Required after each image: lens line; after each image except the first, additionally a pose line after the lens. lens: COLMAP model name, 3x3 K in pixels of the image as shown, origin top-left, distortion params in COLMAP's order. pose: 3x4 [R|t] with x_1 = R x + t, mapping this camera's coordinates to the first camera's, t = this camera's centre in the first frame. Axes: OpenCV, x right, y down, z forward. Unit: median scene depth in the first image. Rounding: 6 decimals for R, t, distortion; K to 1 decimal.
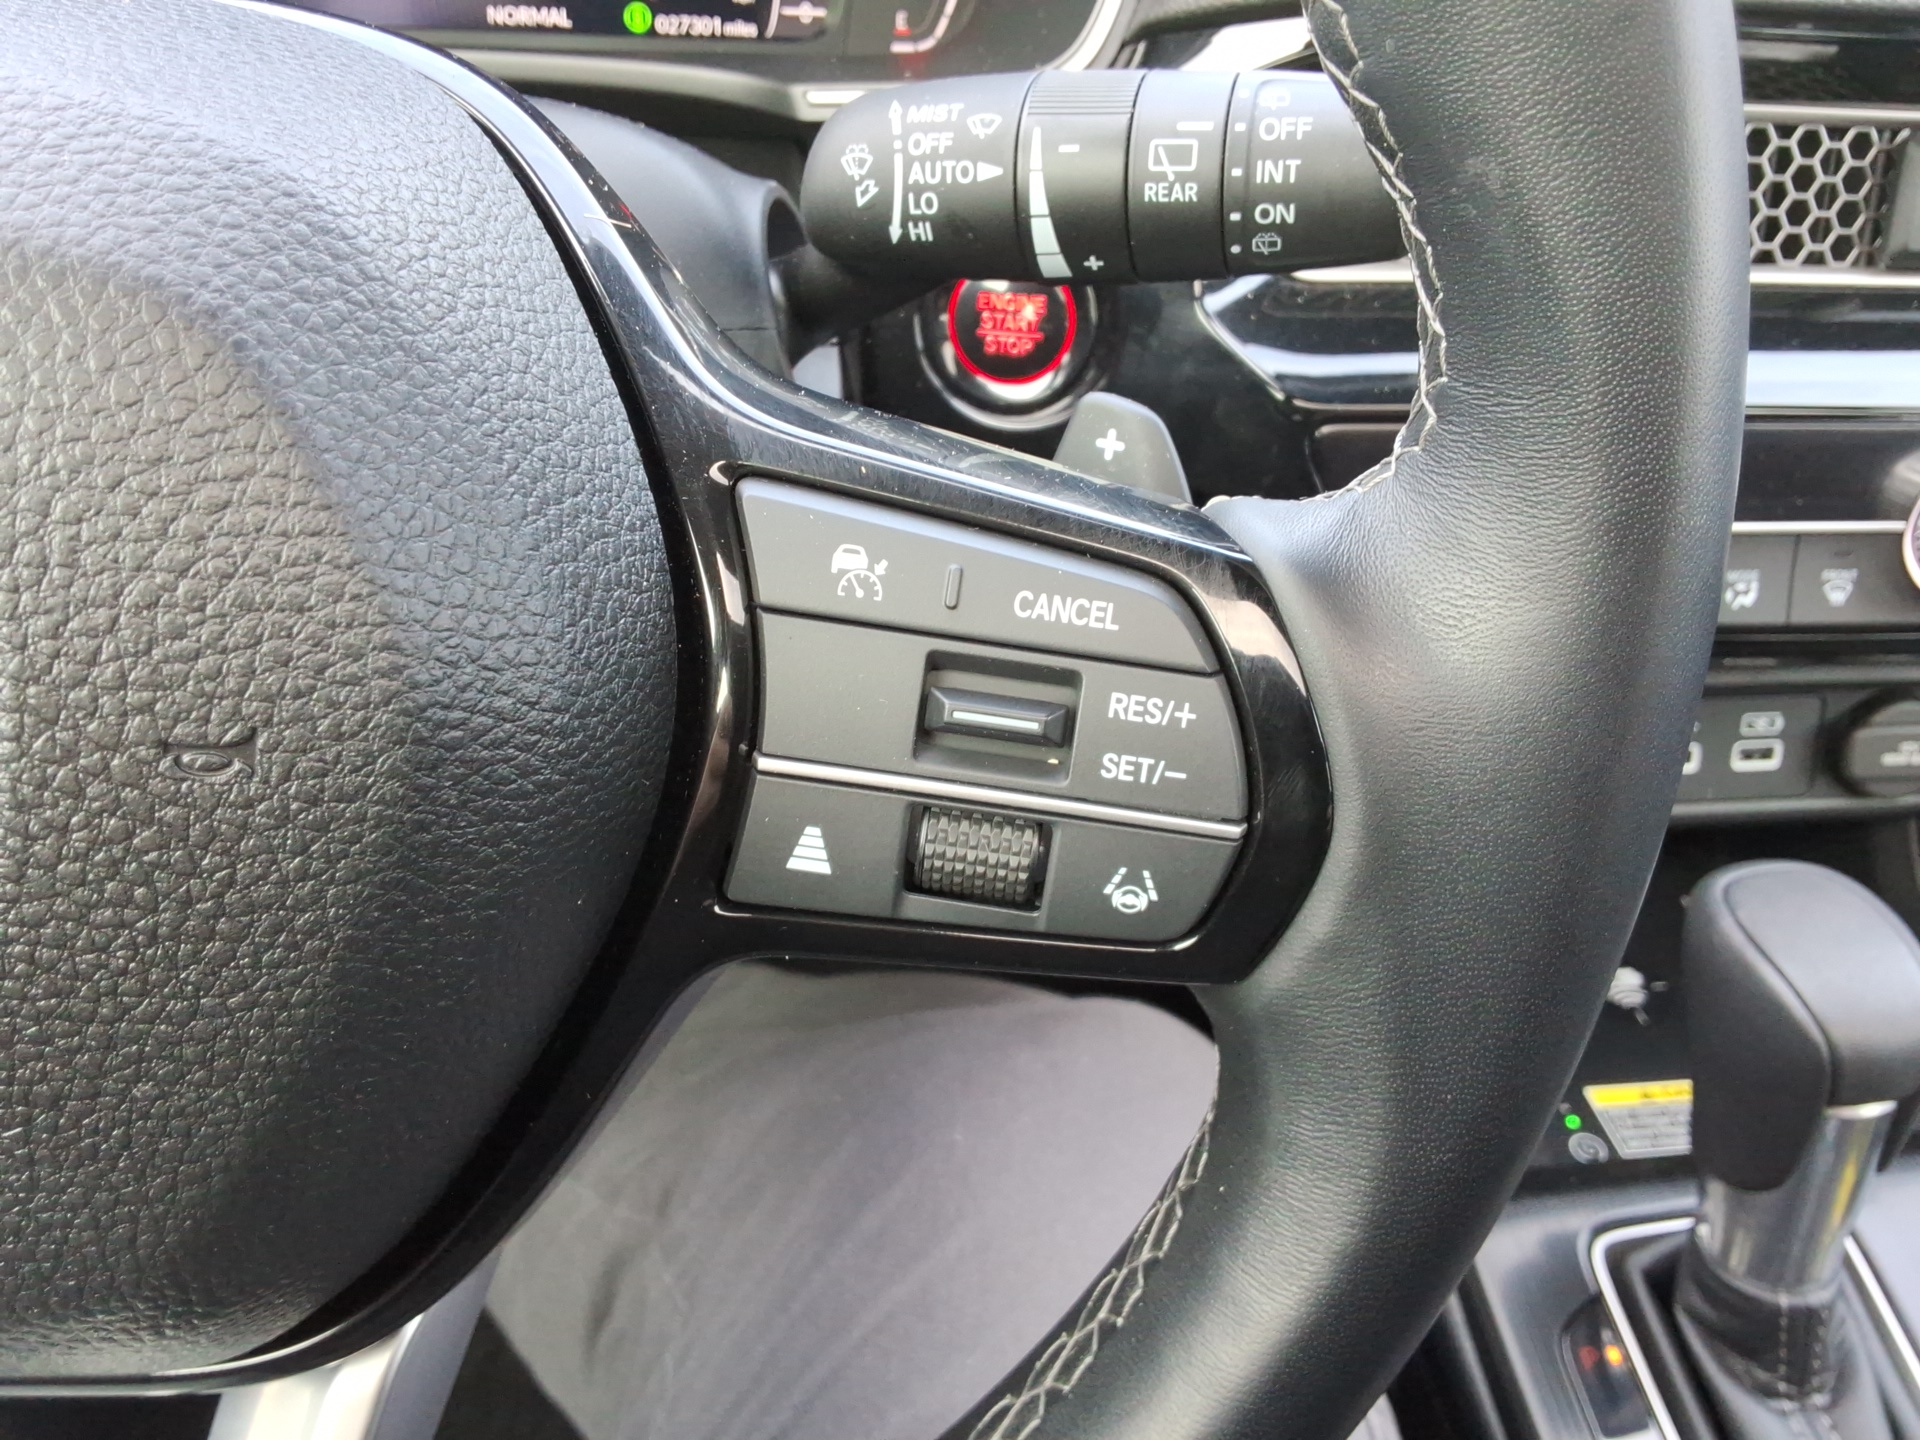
lens RADIAL K [[1551.1, 0, 971.9], [0, 1551.1, 717.5], [0, 0, 1]] dist [0.136472, -0.252518]
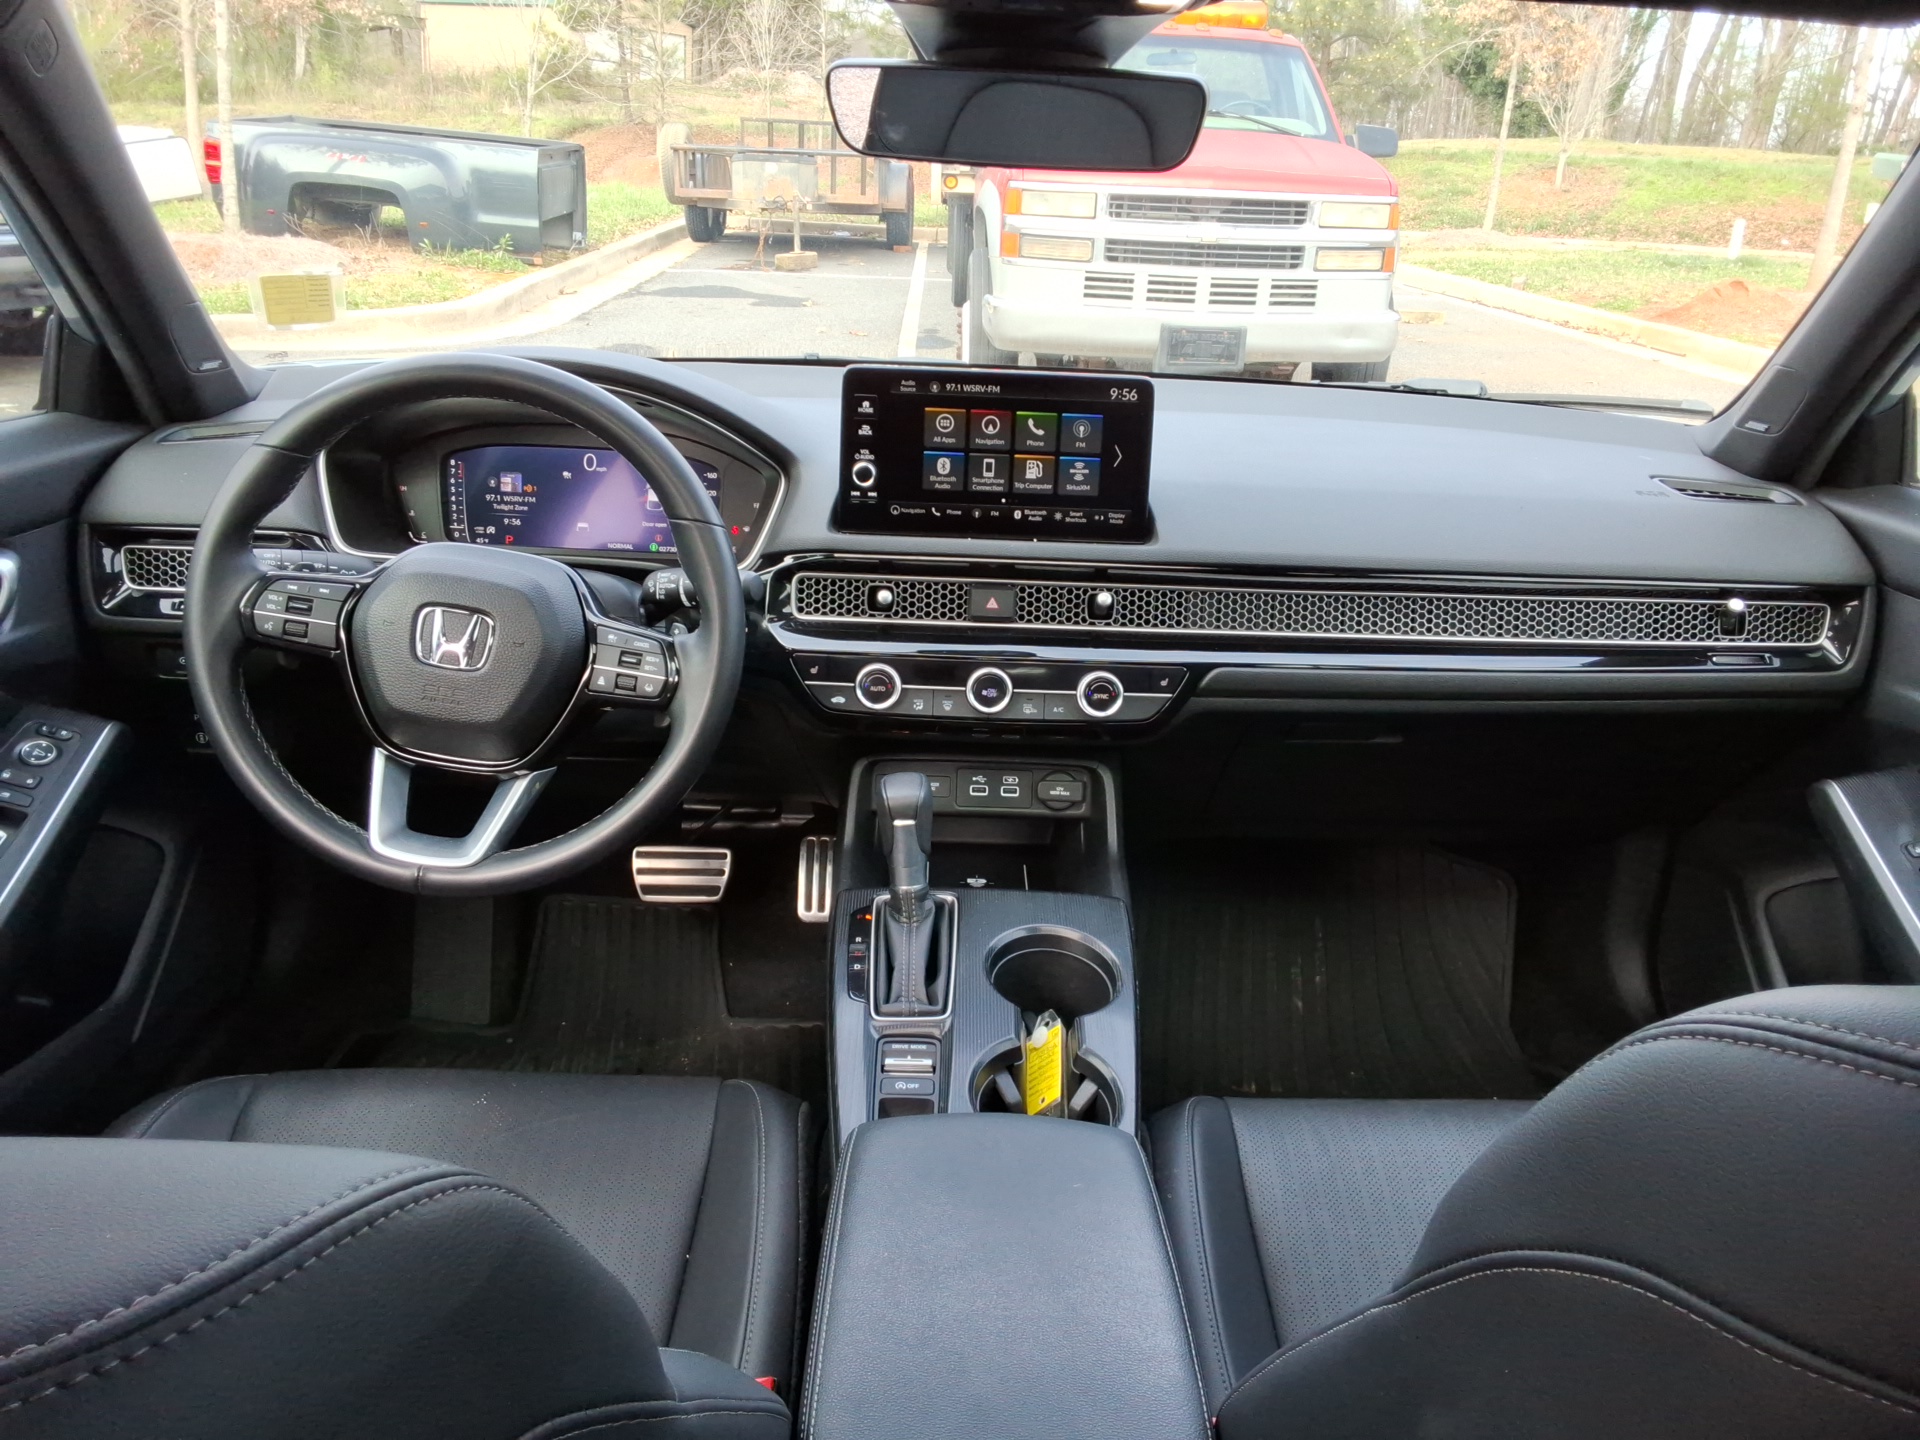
lens RADIAL K [[1530.5, 0, 981.2], [0, 1530.5, 711.4], [0, 0, 1]] dist [0.104930, -0.158649]
pose [[0.992716, 0.026088, -0.117621, 1.540508], [-0.057477, 0.960563, -0.272057, 1.289781], [0.105885, 0.276836, 0.955066, -3.405137]]
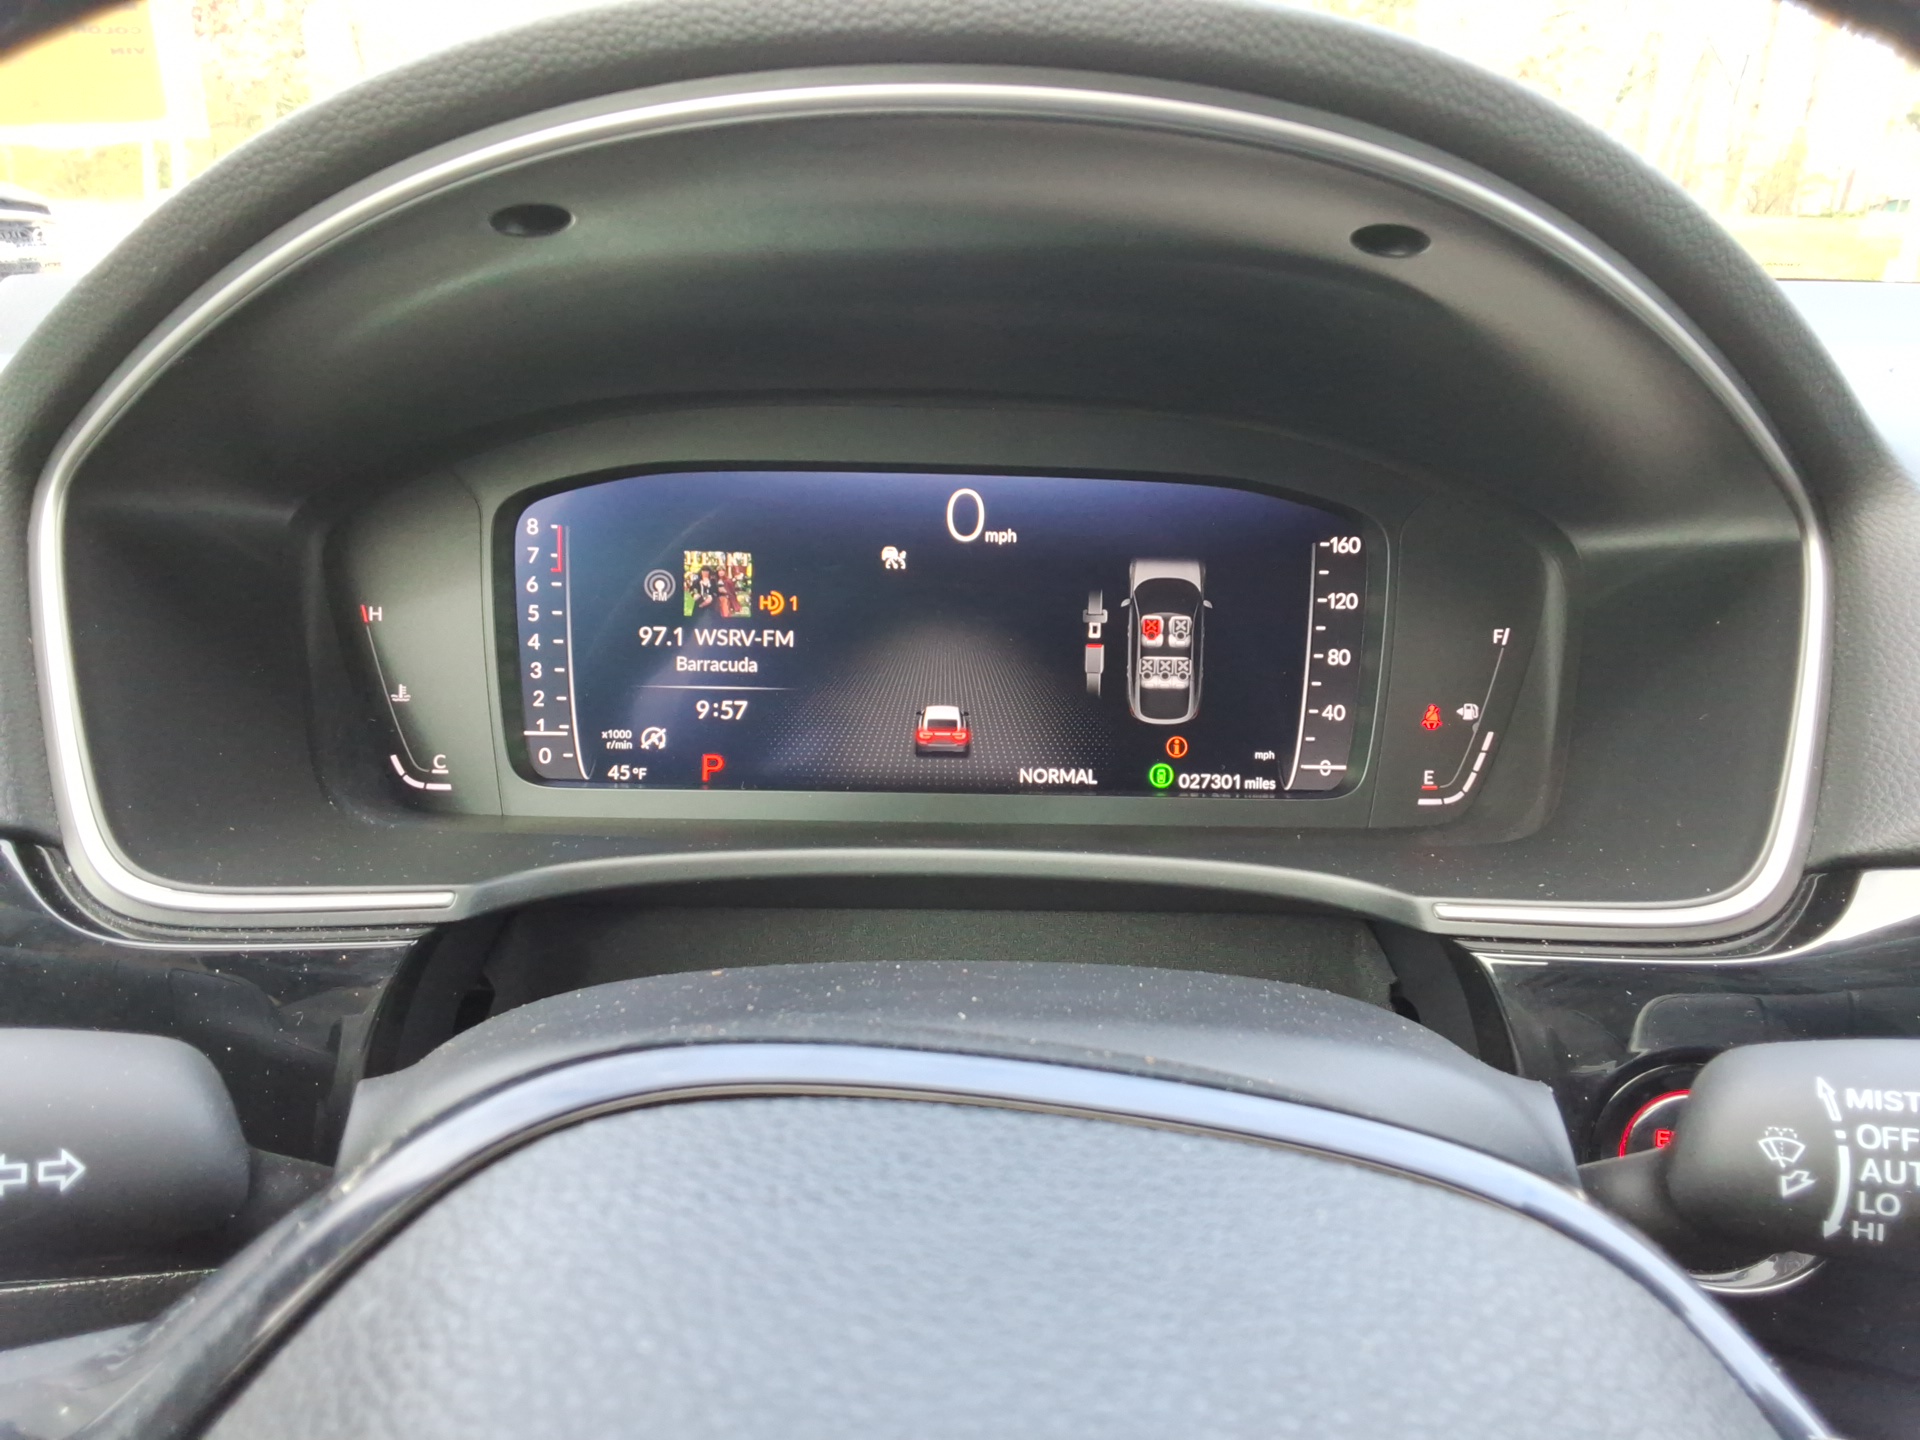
lens RADIAL K [[1530.5, 0, 981.2], [0, 1530.5, 711.4], [0, 0, 1]] dist [0.104930, -0.158649]
pose [[0.994490, -0.003692, -0.104763, -0.415925], [-0.031105, 0.943980, -0.328534, -0.285693], [0.100108, 0.329983, 0.938664, 0.085332]]
